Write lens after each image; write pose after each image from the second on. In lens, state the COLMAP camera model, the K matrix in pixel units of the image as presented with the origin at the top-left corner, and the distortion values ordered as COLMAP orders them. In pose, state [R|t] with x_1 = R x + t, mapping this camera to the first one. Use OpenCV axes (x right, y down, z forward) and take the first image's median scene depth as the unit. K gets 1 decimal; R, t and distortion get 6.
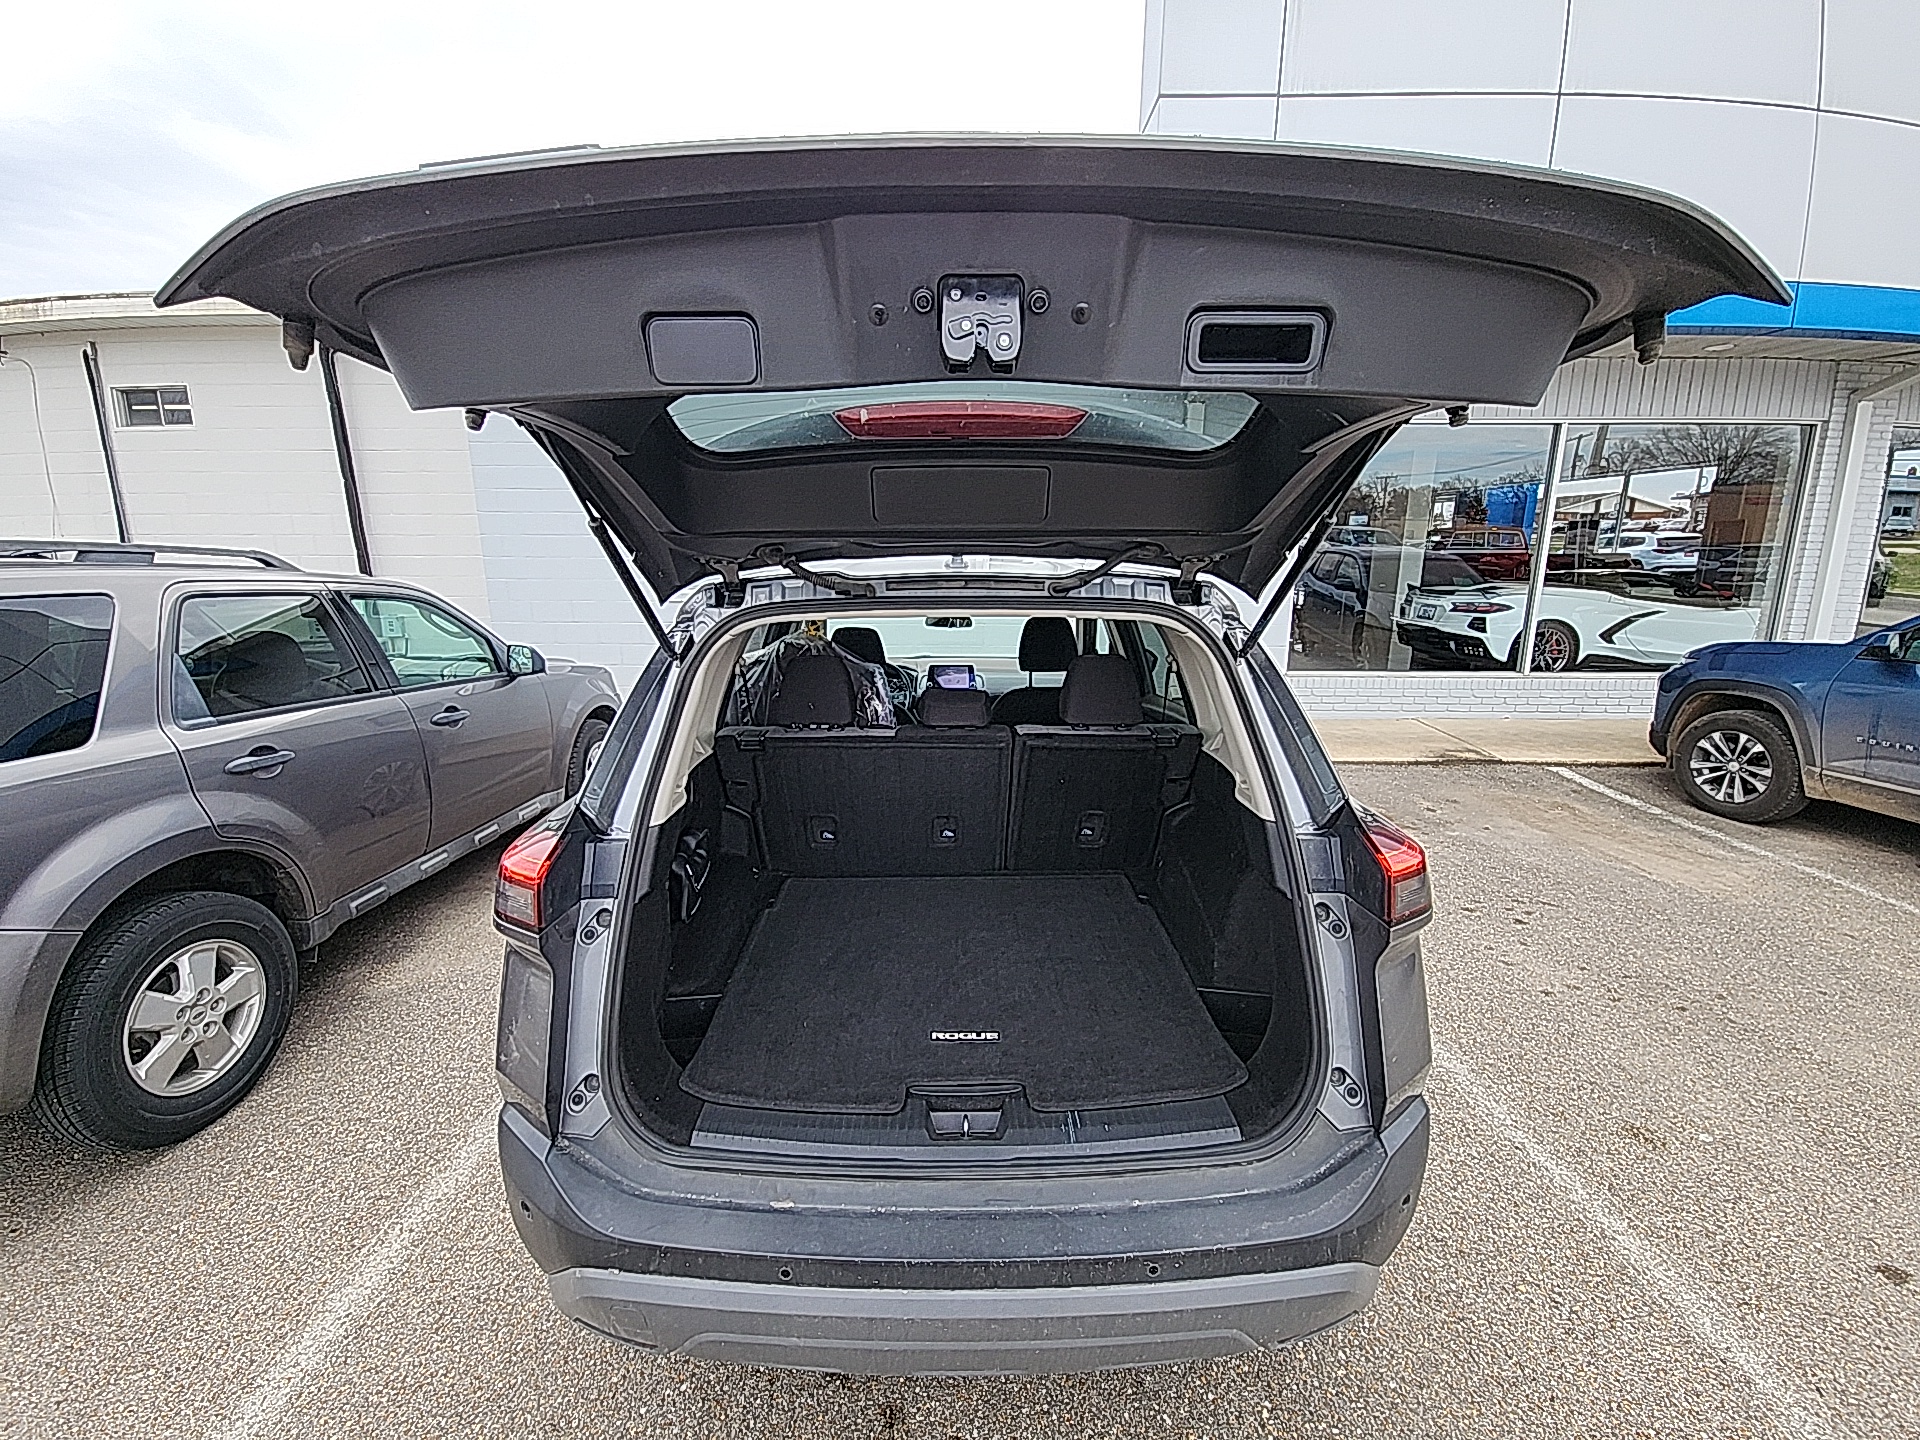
lens RADIAL K [[760.2, 0, 960.0], [0, 760.2, 720.0], [0, 0, 1]] dist [0.008864, -0.014063]
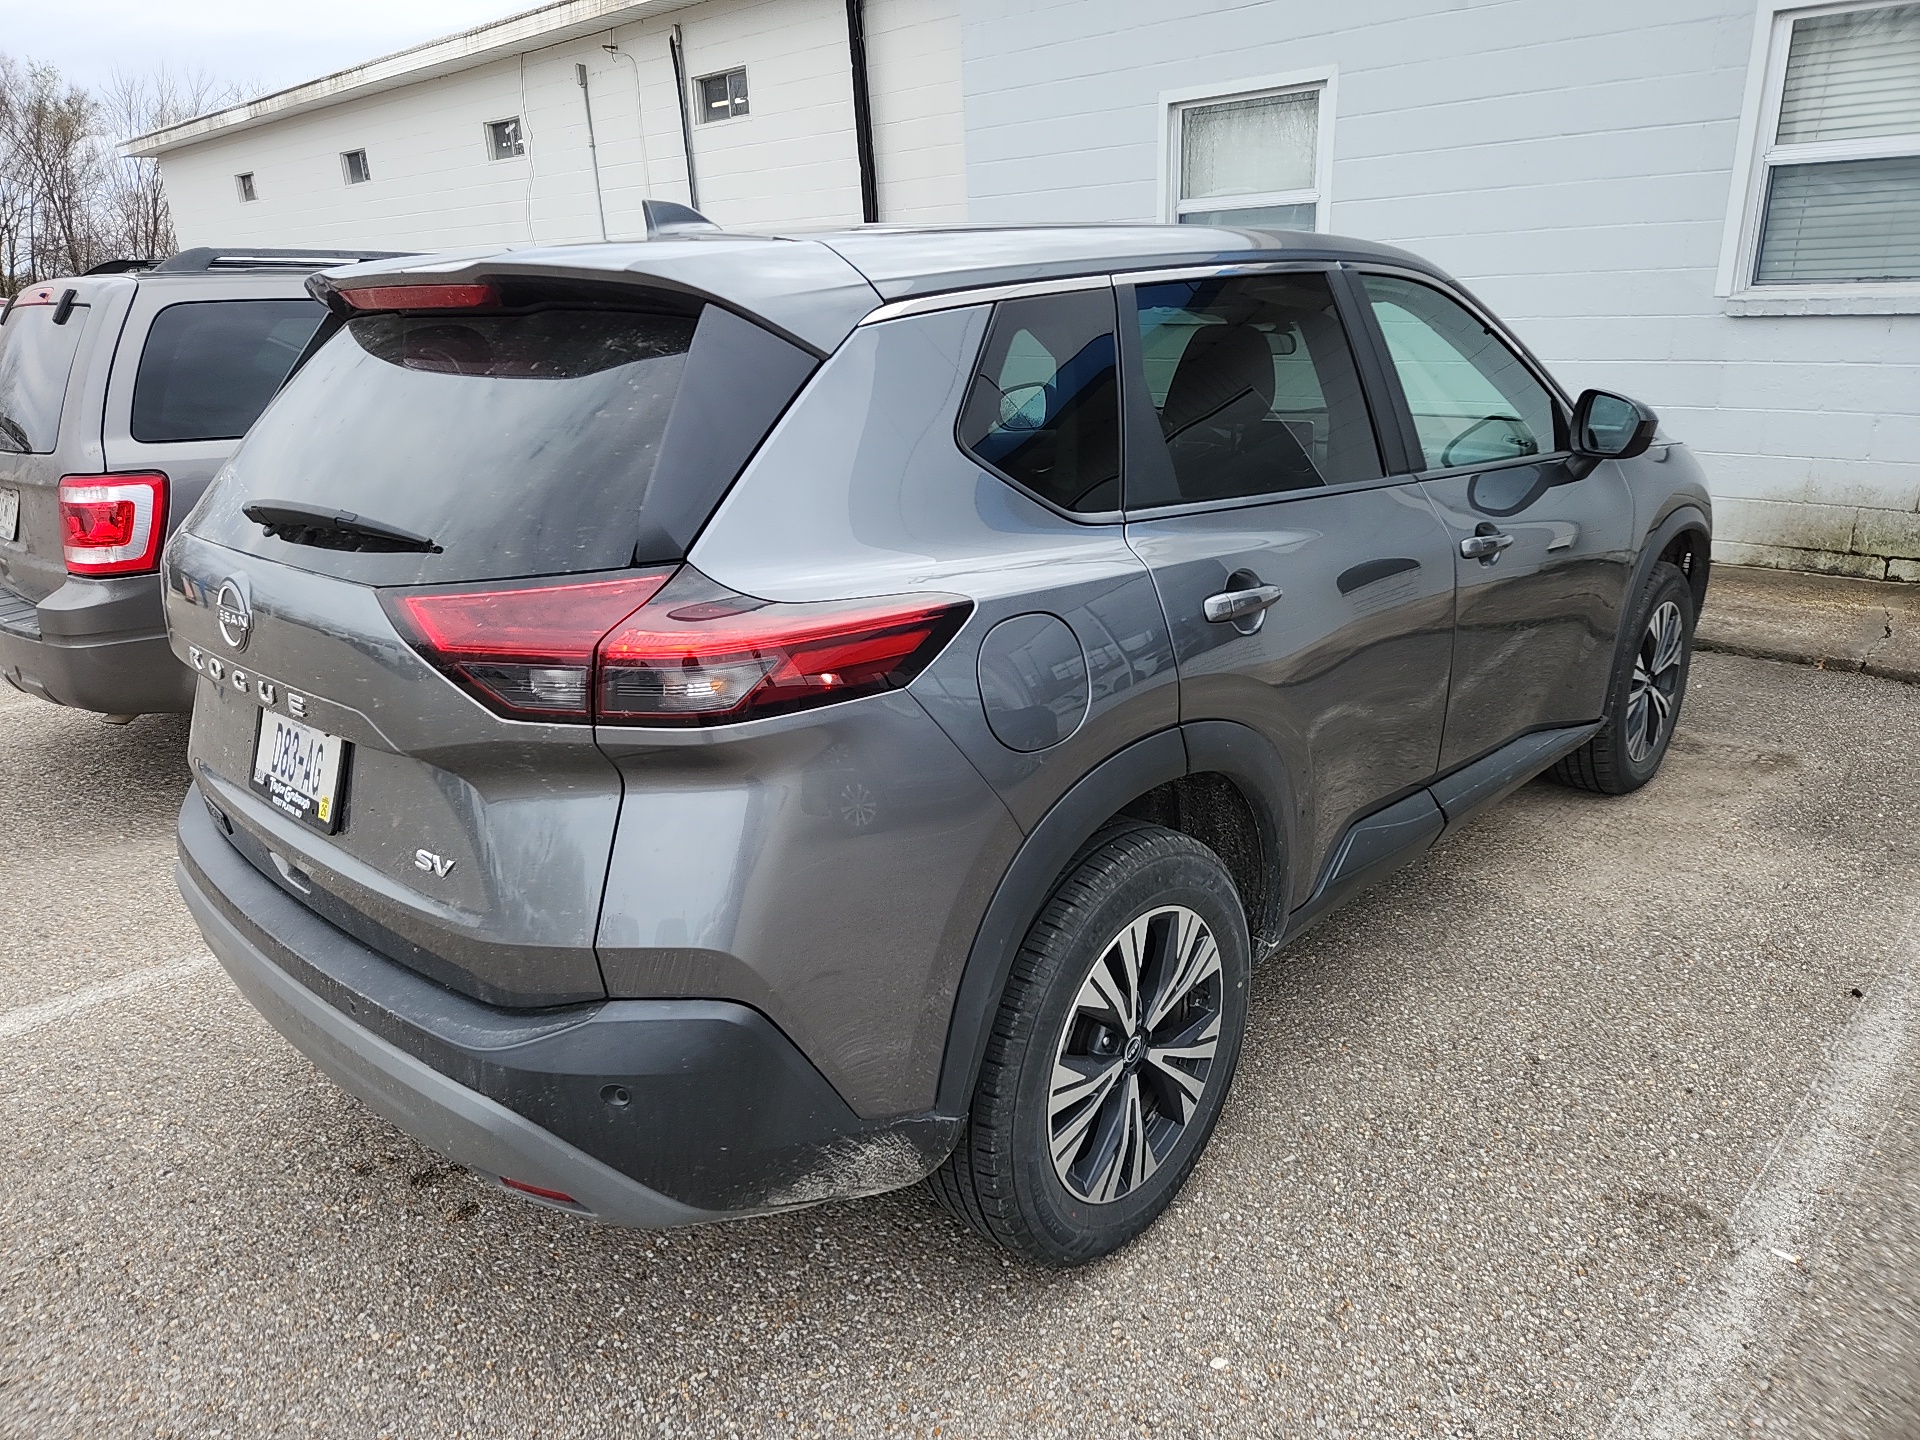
lens RADIAL K [[1256.9, 0, 931.2], [0, 1256.9, 726.8], [0, 0, 1]] dist [0.056150, -0.057618]
pose [[0.713913, 0.197742, -0.671733, 0.939709], [-0.097694, 0.978044, 0.184084, 0.016934], [0.693386, -0.065796, 0.717557, 0.208506]]
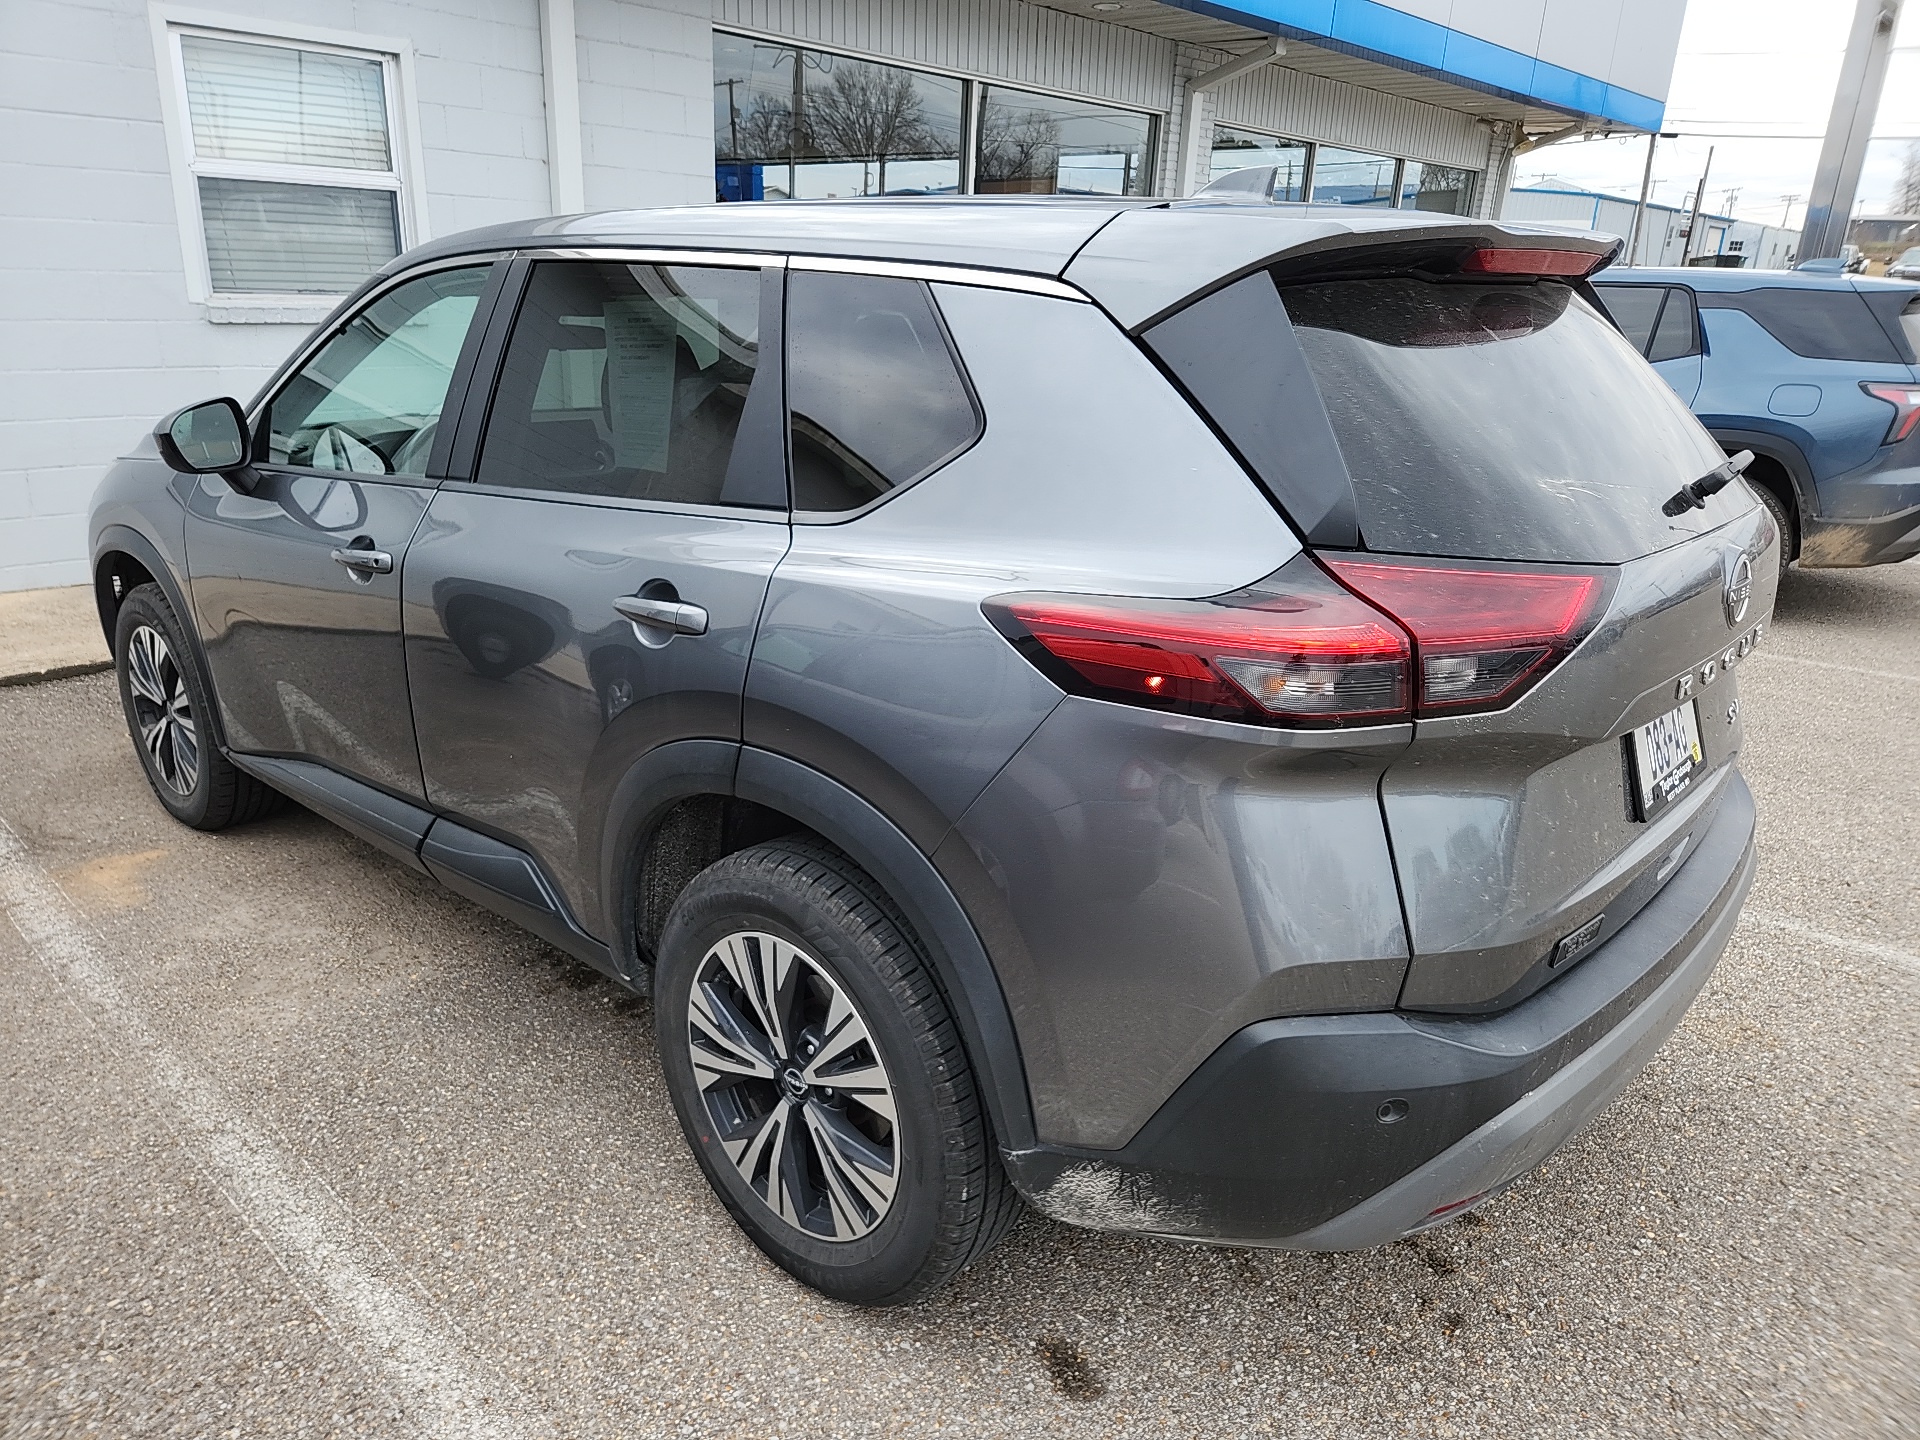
lens RADIAL K [[1256.9, 0, 931.2], [0, 1256.9, 726.8], [0, 0, 1]] dist [0.056150, -0.057618]
pose [[0.691579, -0.215174, 0.689506, -0.956586], [0.114829, 0.975209, 0.189160, 0.015945], [-0.713115, -0.051644, 0.699143, 0.289643]]
